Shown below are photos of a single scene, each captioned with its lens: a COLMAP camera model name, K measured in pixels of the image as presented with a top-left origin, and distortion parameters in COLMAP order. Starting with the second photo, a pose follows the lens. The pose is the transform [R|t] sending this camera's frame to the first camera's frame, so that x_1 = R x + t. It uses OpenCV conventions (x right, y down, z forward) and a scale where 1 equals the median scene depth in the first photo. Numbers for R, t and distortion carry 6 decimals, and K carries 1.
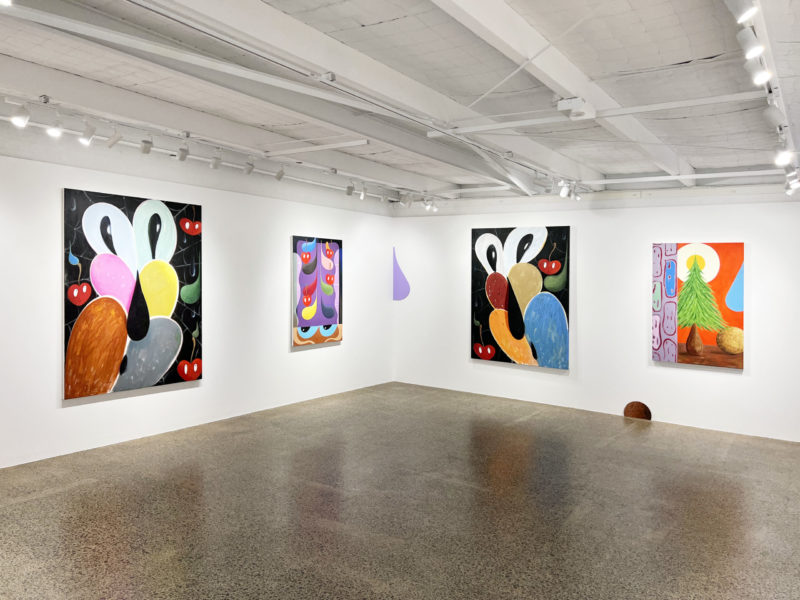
lens RADIAL K [[603.4, 0, 397.5], [0, 603.4, 271.0], [0, 0, 1]] dist [0.048284, -0.071145]
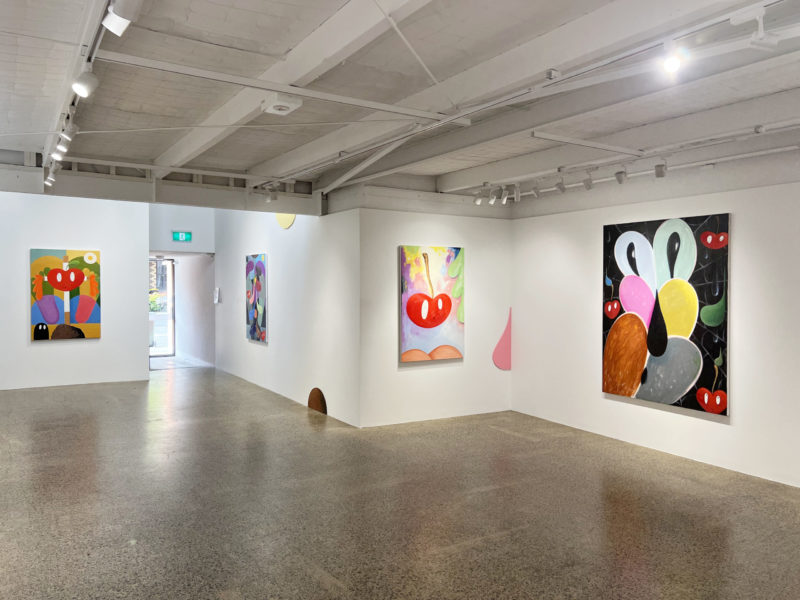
lens RADIAL K [[603.4, 0, 398.1], [0, 603.4, 299.0], [0, 0, 1]] dist [0.048284, -0.071145]
pose [[-0.405083, -0.010967, -0.914214, 0.690344], [-0.015973, 0.999860, -0.004917, 0.026620], [0.914140, 0.012611, -0.405202, 0.981272]]
